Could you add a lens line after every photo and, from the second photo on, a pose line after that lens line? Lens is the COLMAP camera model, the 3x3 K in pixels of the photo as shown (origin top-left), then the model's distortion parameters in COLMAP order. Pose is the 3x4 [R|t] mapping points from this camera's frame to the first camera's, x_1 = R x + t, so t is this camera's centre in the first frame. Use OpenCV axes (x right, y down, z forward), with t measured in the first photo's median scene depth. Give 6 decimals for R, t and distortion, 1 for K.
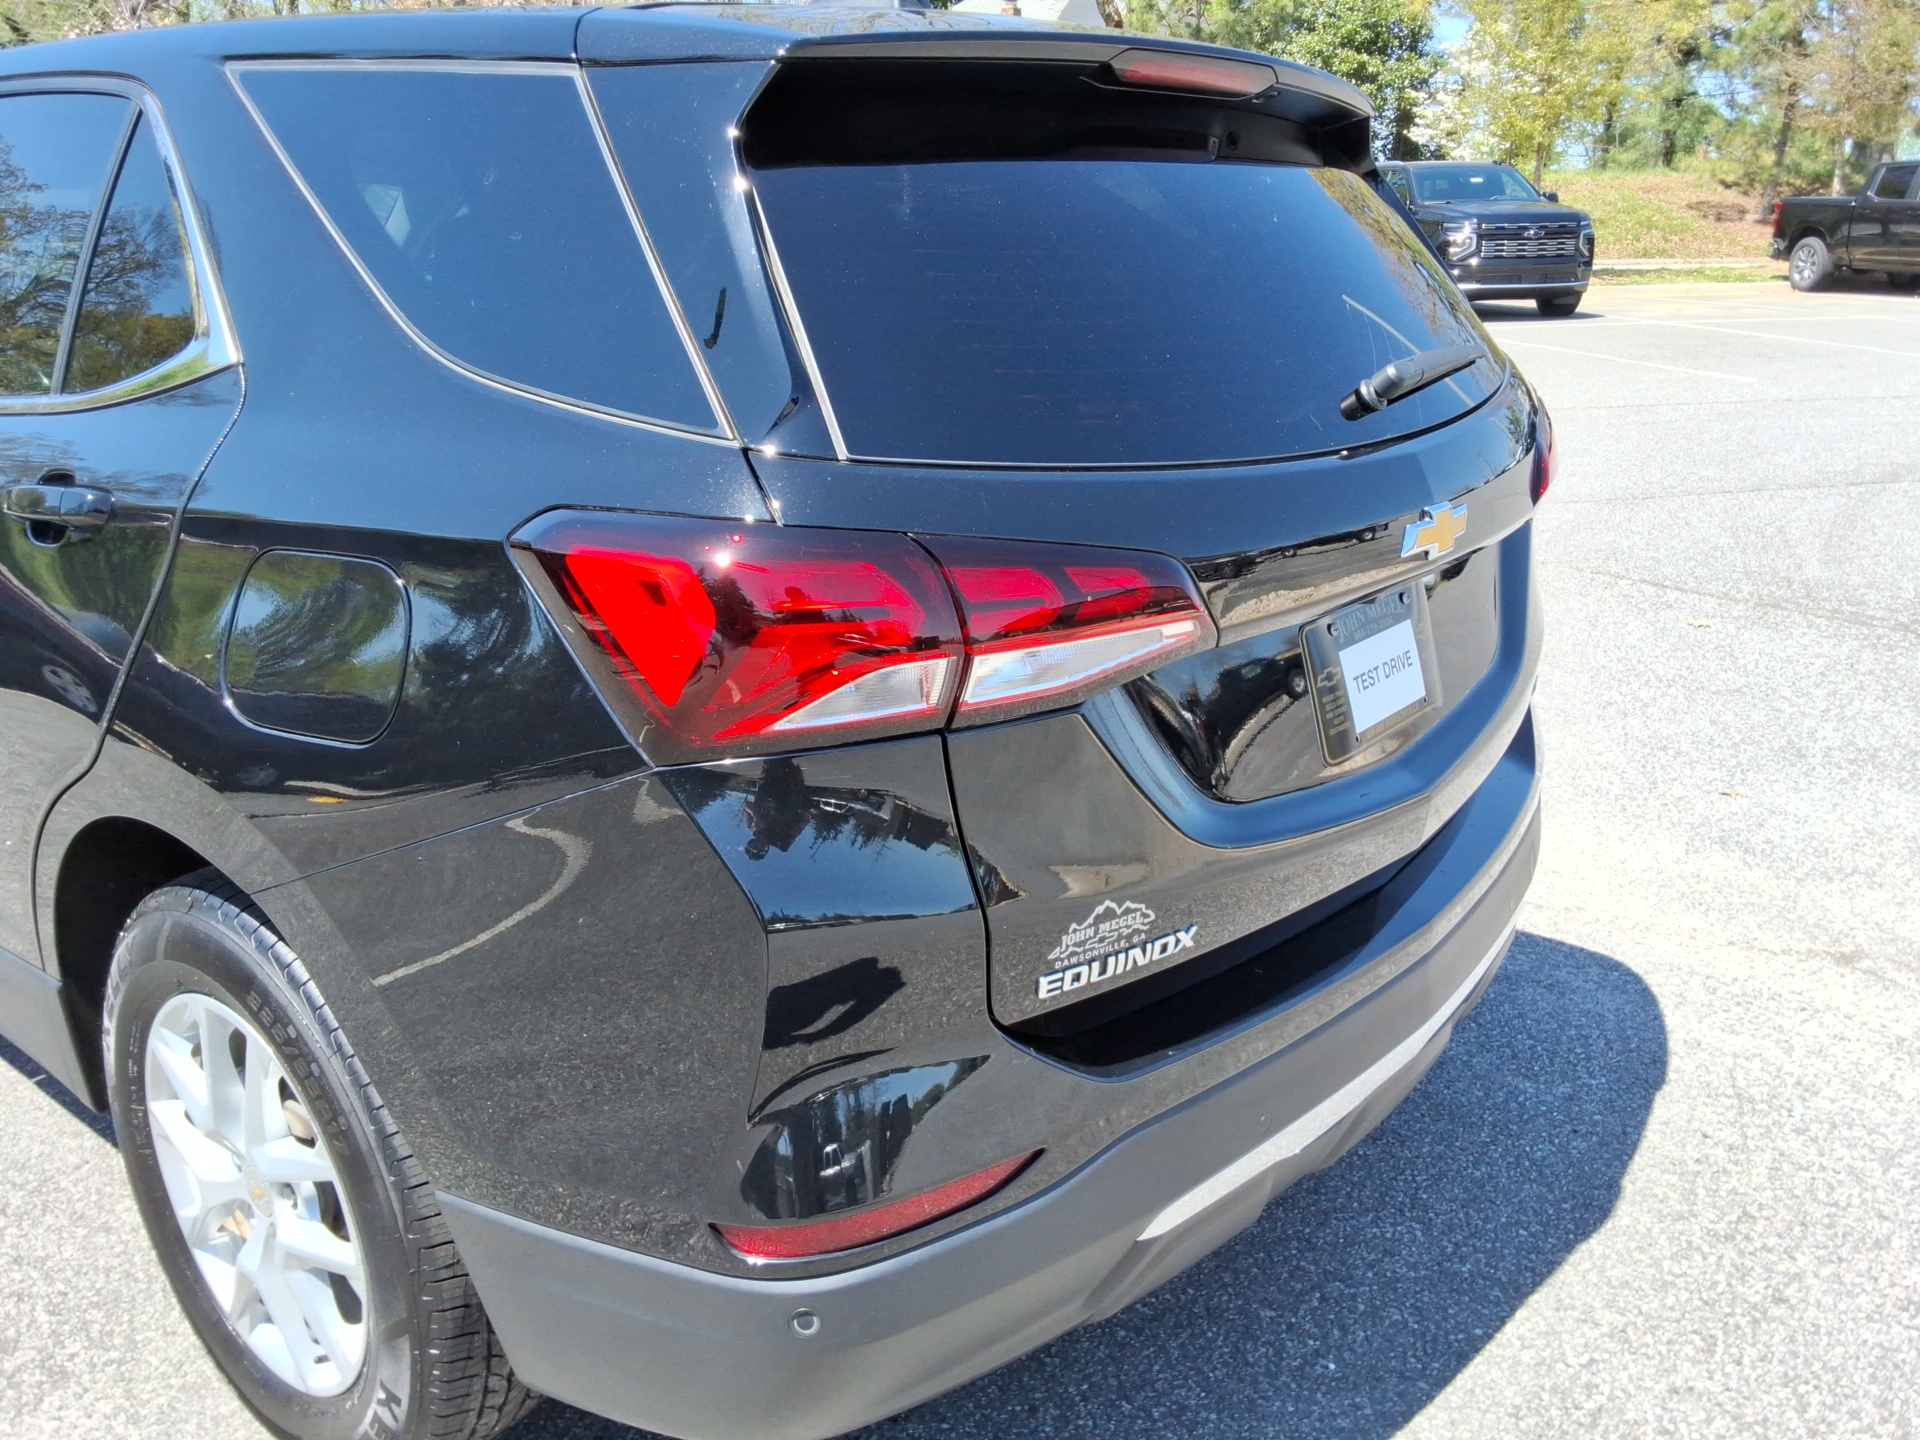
lens RADIAL K [[1532.2, 0, 975.1], [0, 1532.2, 702.6], [0, 0, 1]] dist [0.101692, -0.158610]
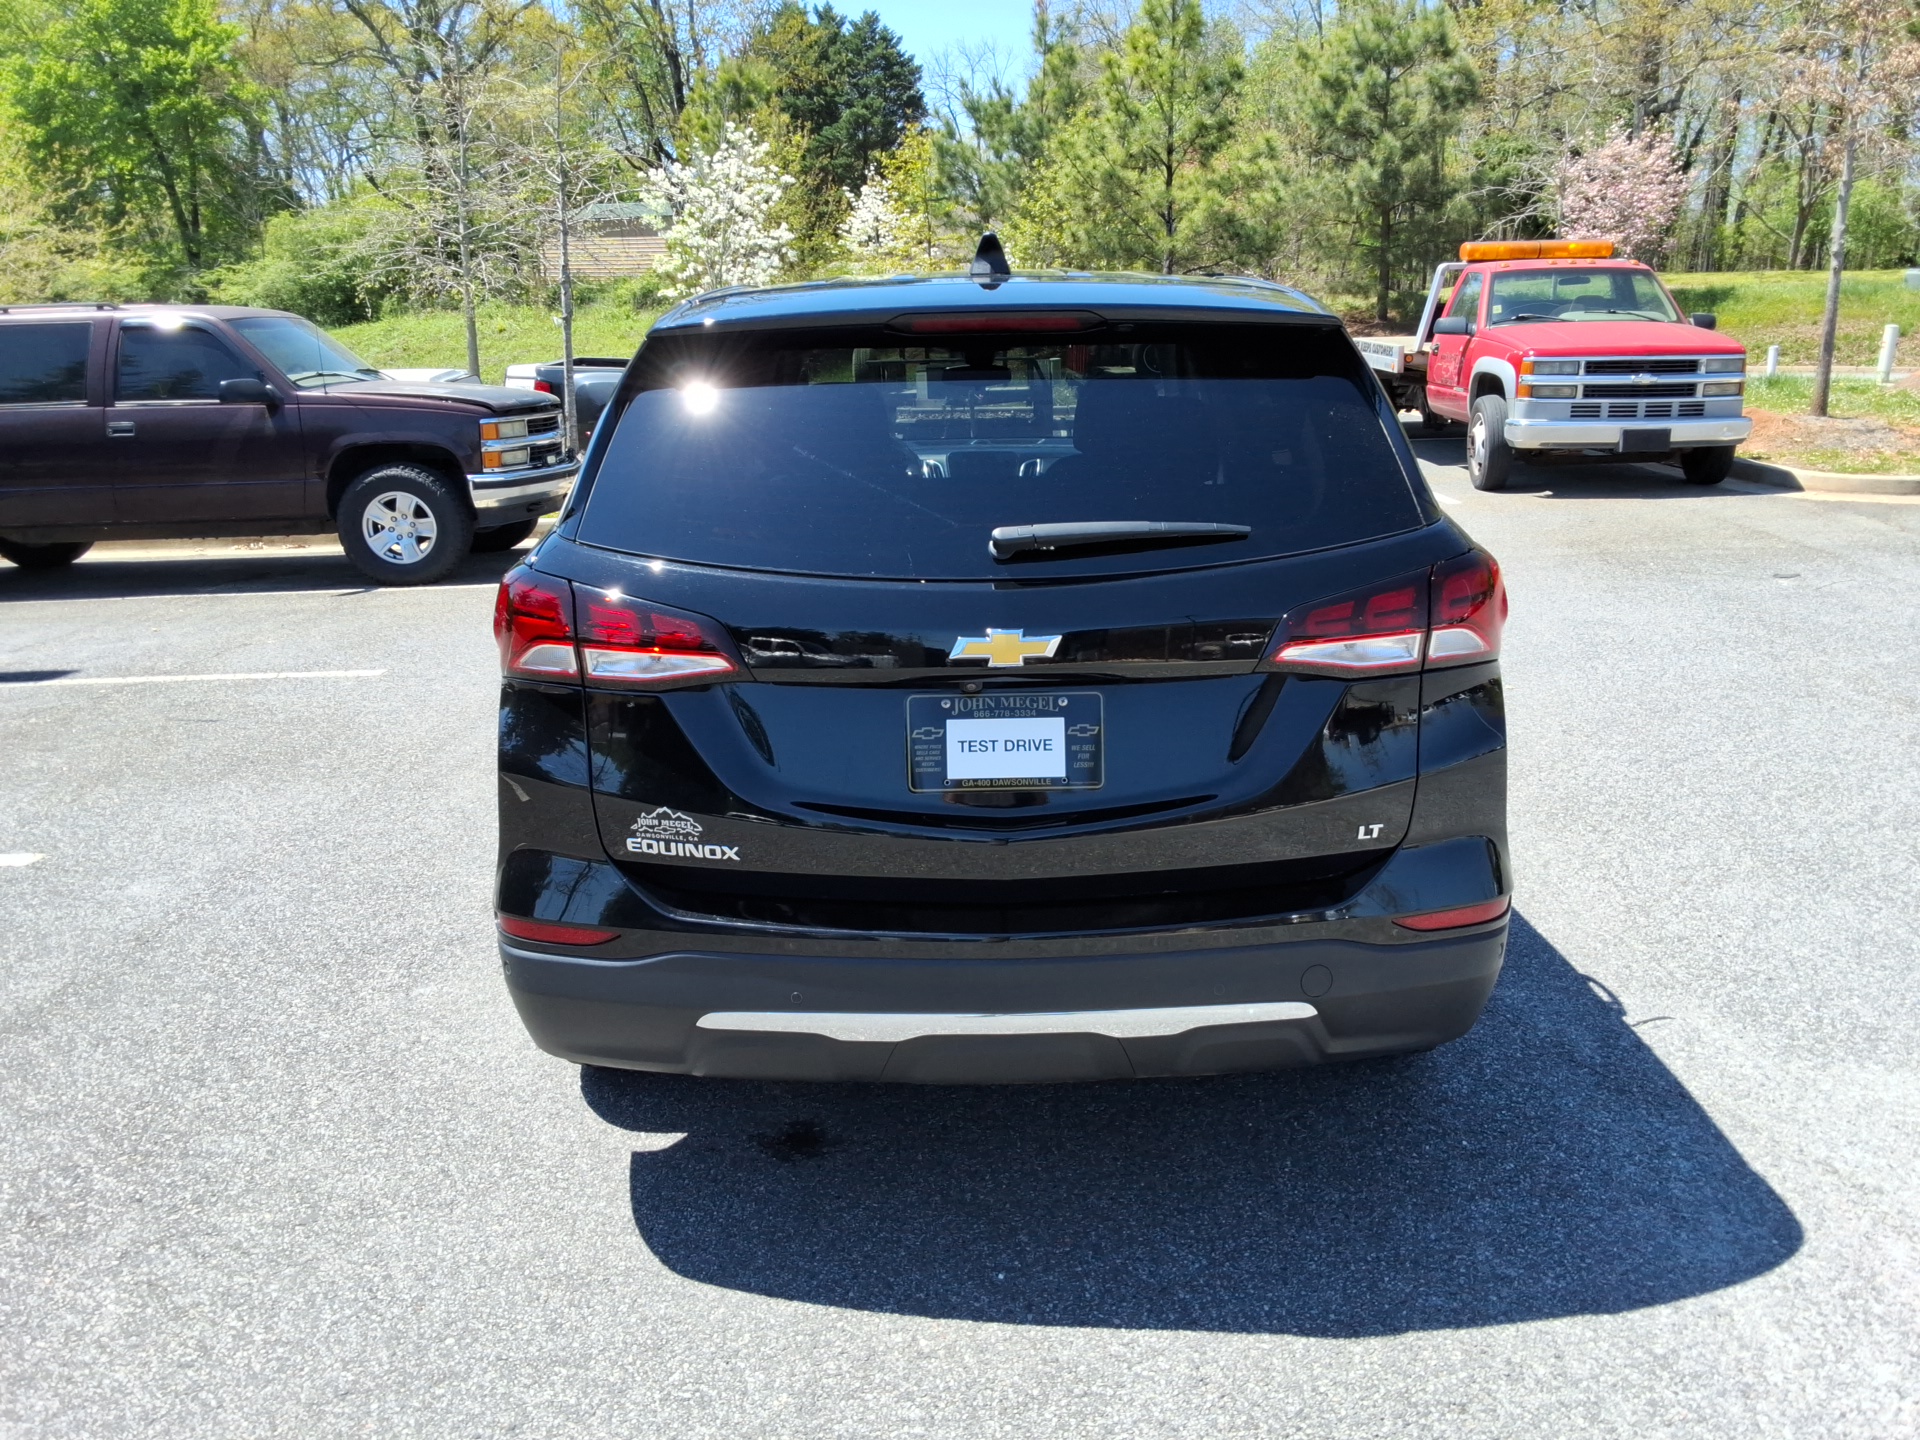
lens RADIAL K [[1532.2, 0, 986.7], [0, 1532.2, 715.1], [0, 0, 1]] dist [0.101692, -0.158610]
pose [[0.634721, 0.186460, -0.749908, 0.304332], [-0.217676, 0.974296, 0.058012, -0.029172], [0.741449, 0.126415, 0.658994, 0.019679]]
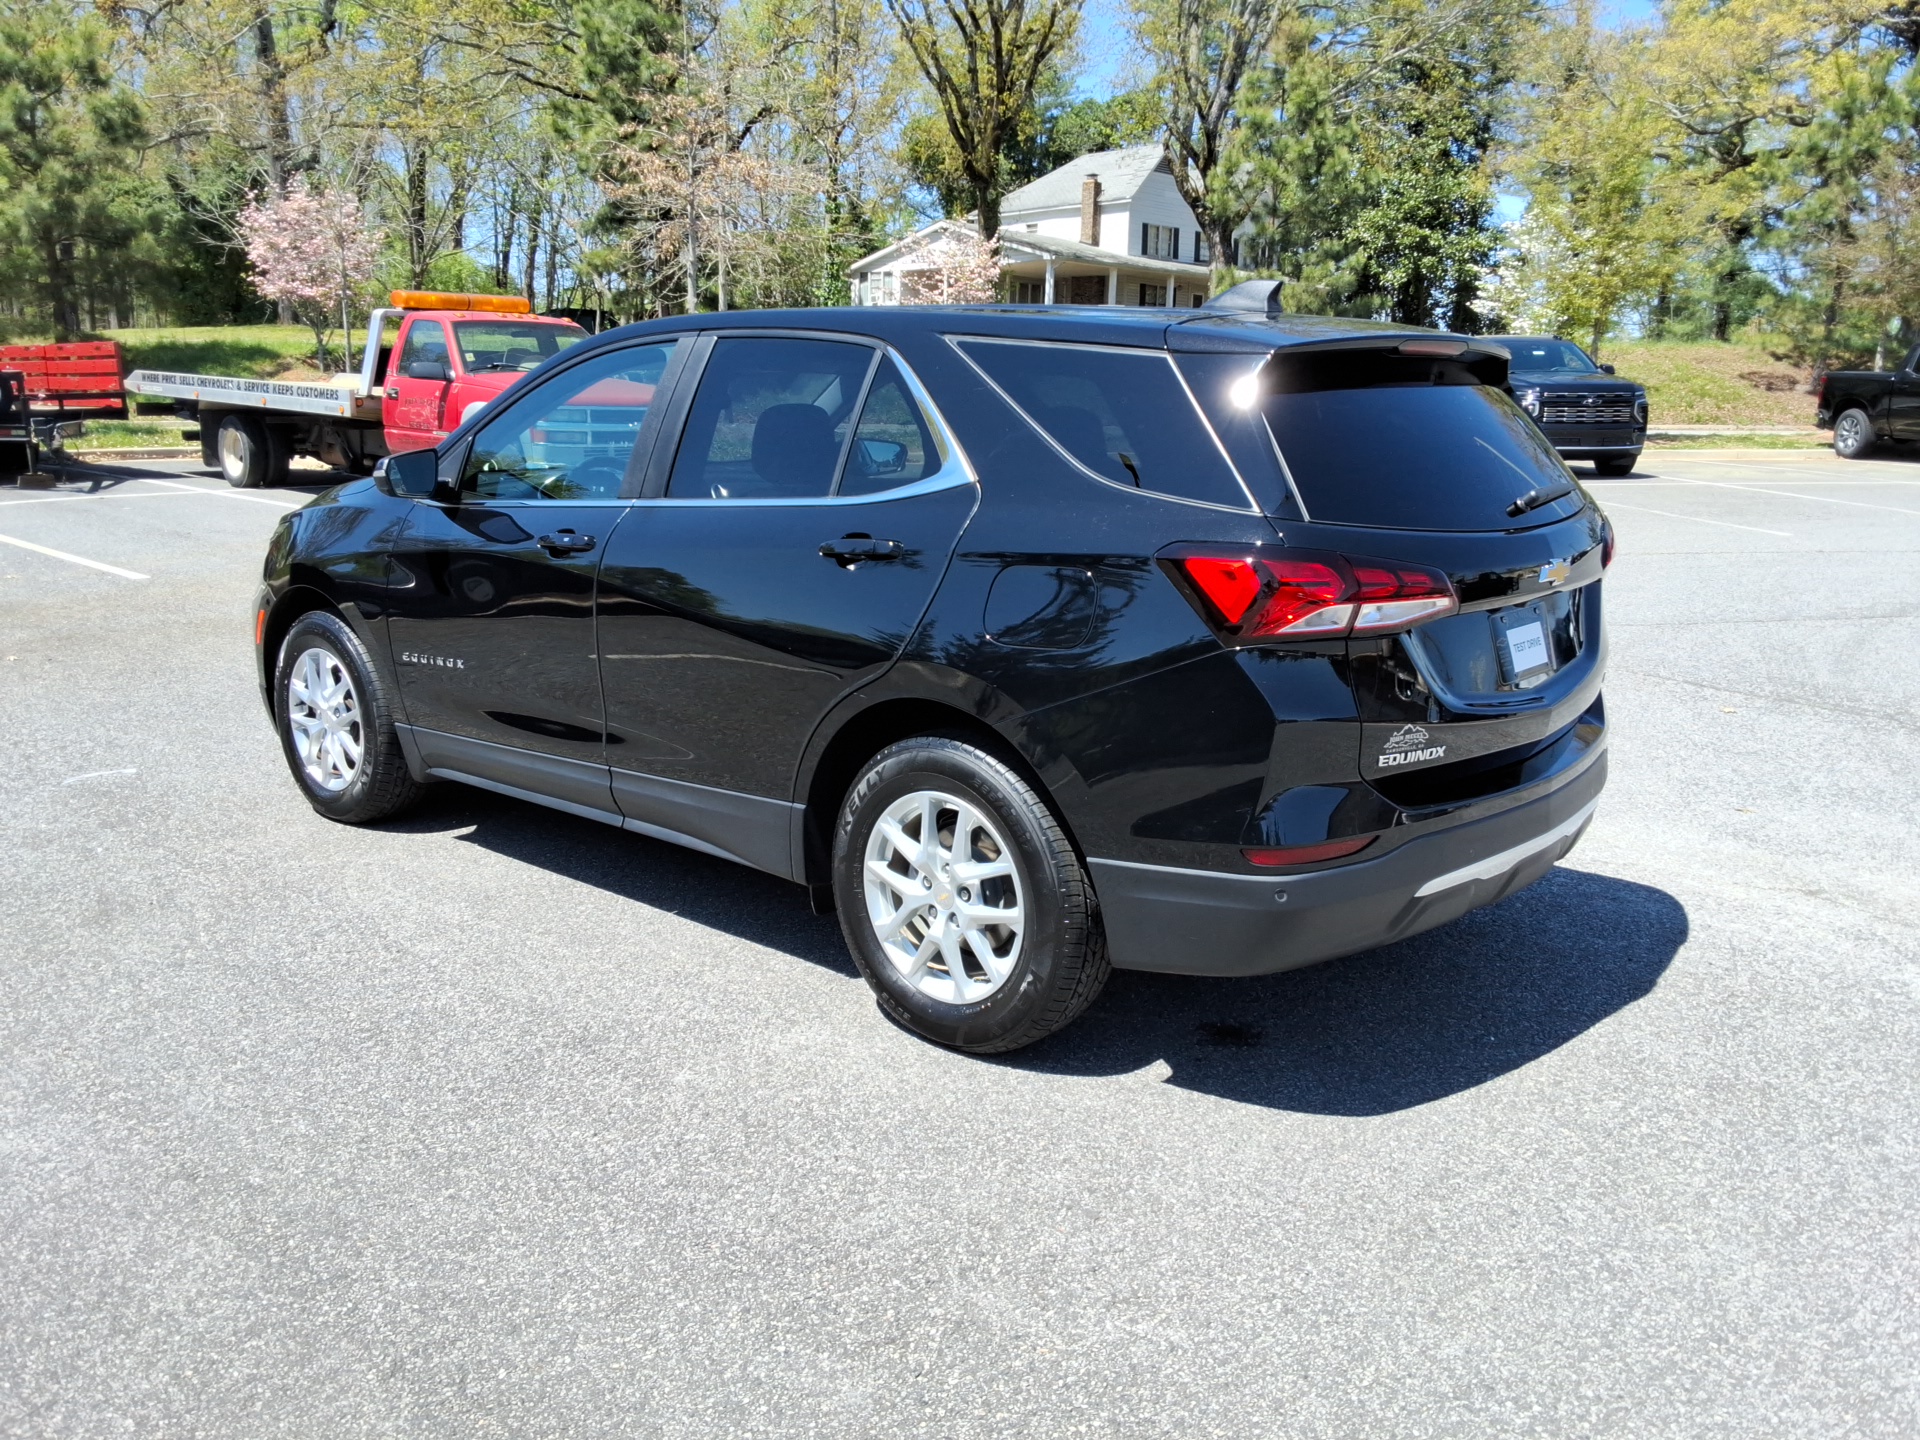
lens RADIAL K [[1532.2, 0, 979.8], [0, 1532.2, 715.3], [0, 0, 1]] dist [0.101692, -0.158610]
pose [[0.999183, 0.025399, -0.031442, -0.087094], [-0.027947, 0.996119, -0.083459, 0.060177], [0.029200, 0.084270, 0.996015, -0.231426]]
